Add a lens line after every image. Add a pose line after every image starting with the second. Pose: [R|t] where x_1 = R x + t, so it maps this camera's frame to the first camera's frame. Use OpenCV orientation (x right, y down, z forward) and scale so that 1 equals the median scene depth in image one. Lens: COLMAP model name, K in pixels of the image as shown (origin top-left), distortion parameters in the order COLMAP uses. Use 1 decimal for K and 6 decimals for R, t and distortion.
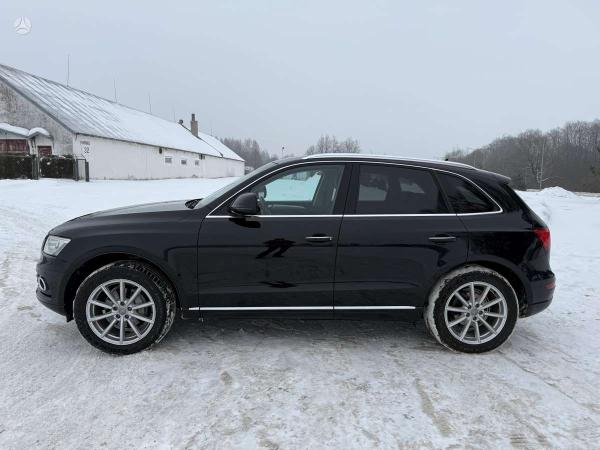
lens RADIAL K [[419.4, 0, 294.3], [0, 419.4, 218.2], [0, 0, 1]] dist [0.009605, -0.023715]
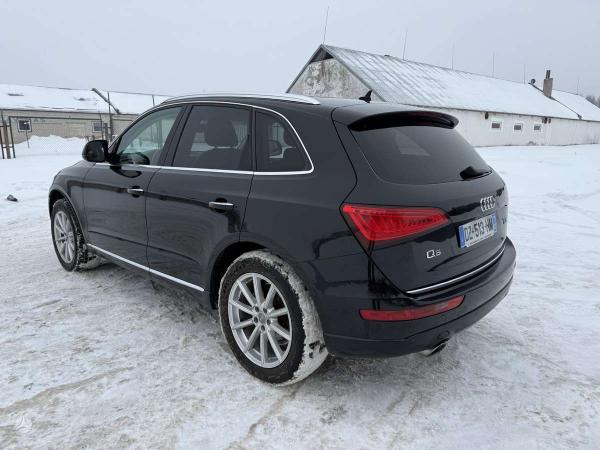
lens RADIAL K [[419.4, 0, 294.3], [0, 419.4, 218.2], [0, 0, 1]] dist [0.009605, -0.023715]
pose [[0.701701, 0.111861, -0.703635, 0.762885], [-0.060728, 0.993394, 0.097364, -0.002199], [0.709879, -0.025590, 0.703859, 0.476407]]
